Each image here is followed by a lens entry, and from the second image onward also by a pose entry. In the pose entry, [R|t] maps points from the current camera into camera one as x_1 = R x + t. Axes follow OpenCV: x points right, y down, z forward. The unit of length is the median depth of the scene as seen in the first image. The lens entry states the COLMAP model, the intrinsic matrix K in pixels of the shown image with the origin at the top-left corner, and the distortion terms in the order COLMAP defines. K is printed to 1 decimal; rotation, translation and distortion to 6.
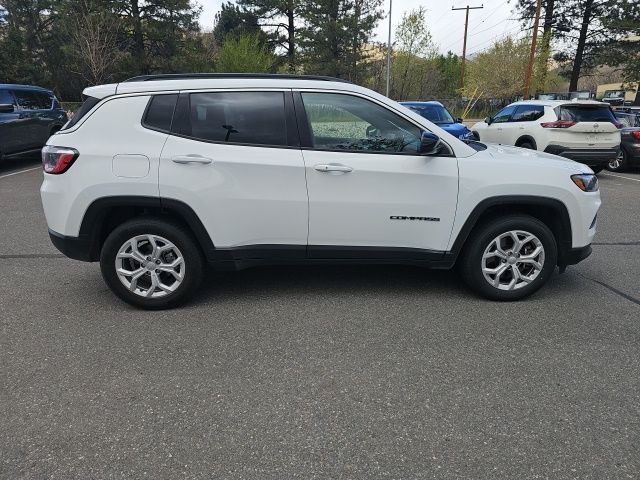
lens RADIAL K [[442.6, 0, 316.3], [0, 442.6, 248.5], [0, 0, 1]] dist [0.032779, -0.001429]
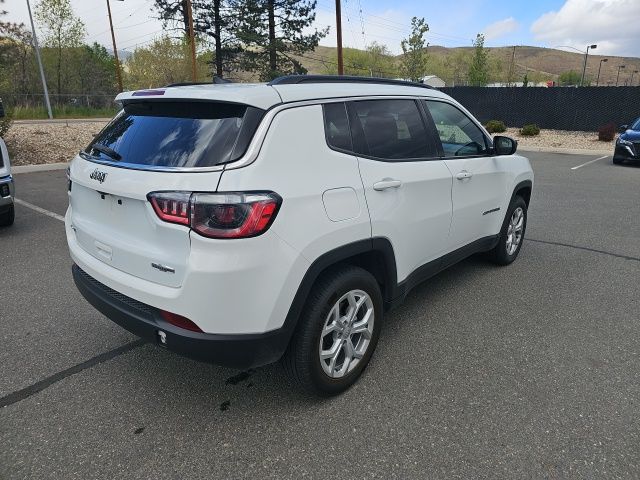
lens RADIAL K [[442.6, 0, 316.3], [0, 442.6, 248.5], [0, 0, 1]] dist [0.032779, -0.001429]
pose [[0.682118, -0.223786, 0.696157, -0.931899], [0.217780, 0.970990, 0.098746, -0.190011], [-0.698059, 0.084253, 0.711066, 0.514116]]
